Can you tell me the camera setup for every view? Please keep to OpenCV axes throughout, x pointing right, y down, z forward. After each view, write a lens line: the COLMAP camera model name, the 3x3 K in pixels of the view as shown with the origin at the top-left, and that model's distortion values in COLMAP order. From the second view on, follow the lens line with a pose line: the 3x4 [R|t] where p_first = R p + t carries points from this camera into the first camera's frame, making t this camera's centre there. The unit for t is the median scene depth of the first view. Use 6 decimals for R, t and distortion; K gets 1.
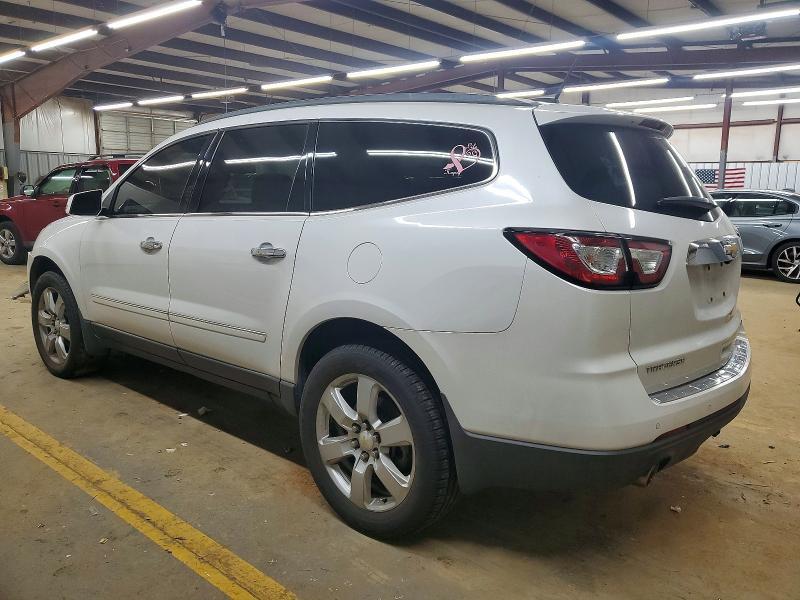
lens RADIAL K [[626.7, 0, 400.0], [0, 626.7, 300.0], [0, 0, 1]] dist [0.043566, -0.006922]
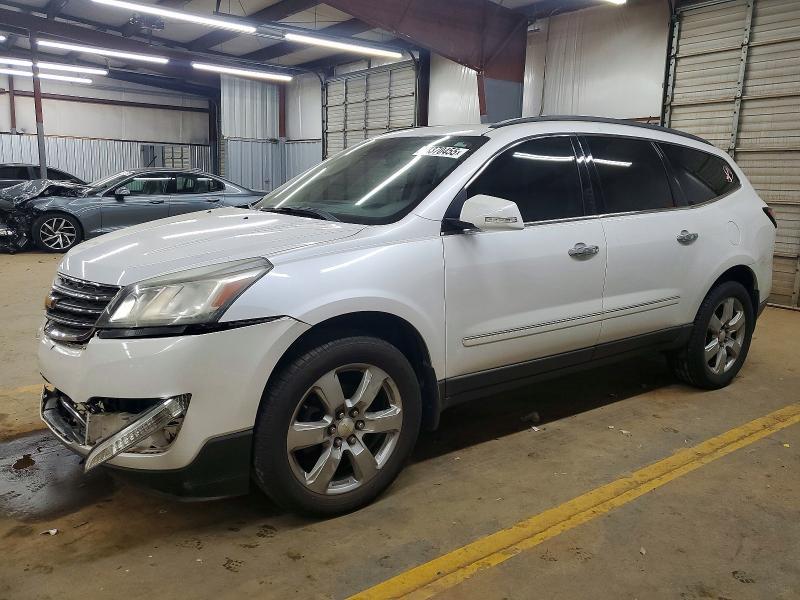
lens RADIAL K [[647.6, 0, 400.0], [0, 647.6, 300.0], [0, 0, 1]] dist [0.032624, -0.001448]
pose [[0.201158, -0.192539, 0.960450, -1.458033], [0.146939, 0.975329, 0.164747, -0.224637], [-0.968475, 0.107987, 0.224487, 1.081879]]
